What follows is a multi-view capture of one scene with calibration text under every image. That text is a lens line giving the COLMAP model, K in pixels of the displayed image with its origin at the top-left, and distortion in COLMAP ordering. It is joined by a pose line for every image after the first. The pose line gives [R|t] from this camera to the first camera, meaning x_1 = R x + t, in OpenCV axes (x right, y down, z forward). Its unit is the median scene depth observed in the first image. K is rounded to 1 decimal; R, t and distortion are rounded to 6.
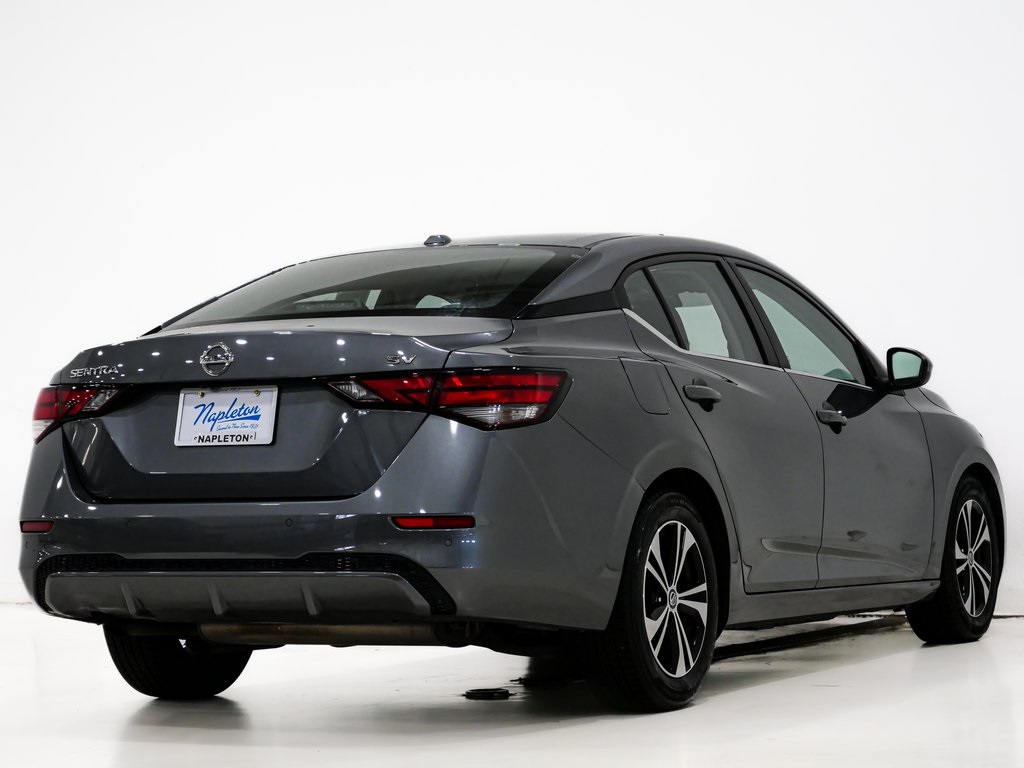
lens RADIAL K [[2654.0, 0, 510.7], [0, 2654.0, 380.8], [0, 0, 1]] dist [0.102172, 0.000000]
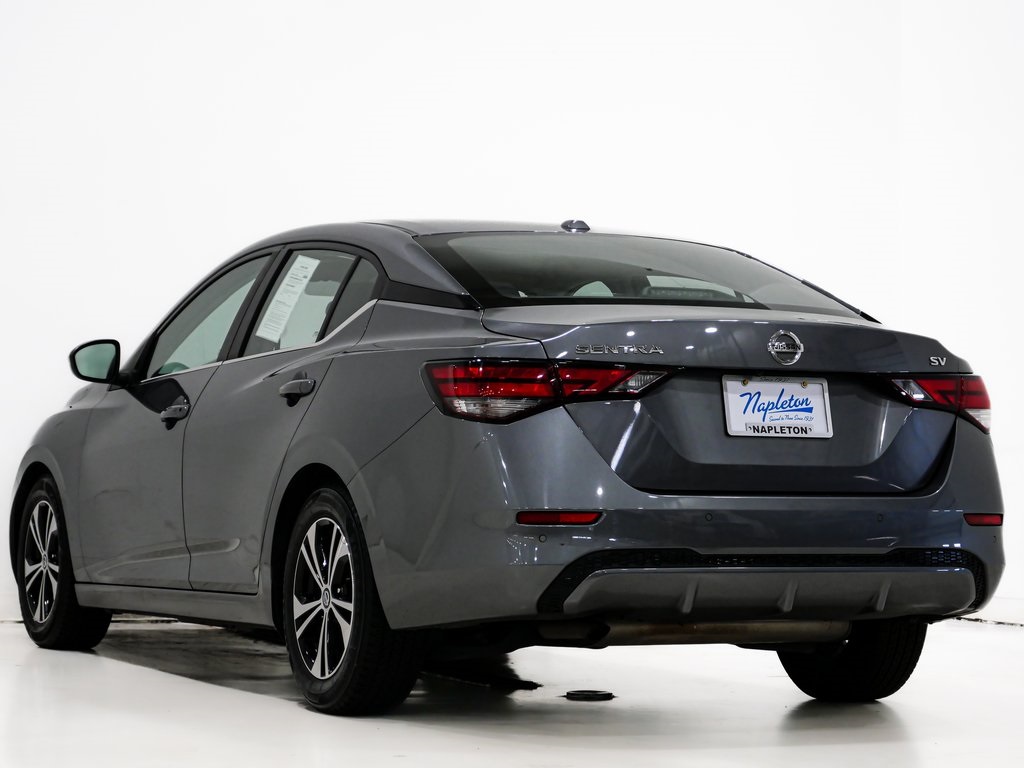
lens RADIAL K [[2806.5, 0, 509.7], [0, 2806.5, 385.7], [0, 0, 1]] dist [0.175285, 0.000000]
pose [[0.599640, 0.050138, 0.798697, -0.983896], [-0.051569, 0.998382, -0.023956, 0.035188], [-0.798606, -0.026823, 0.601256, 0.462936]]
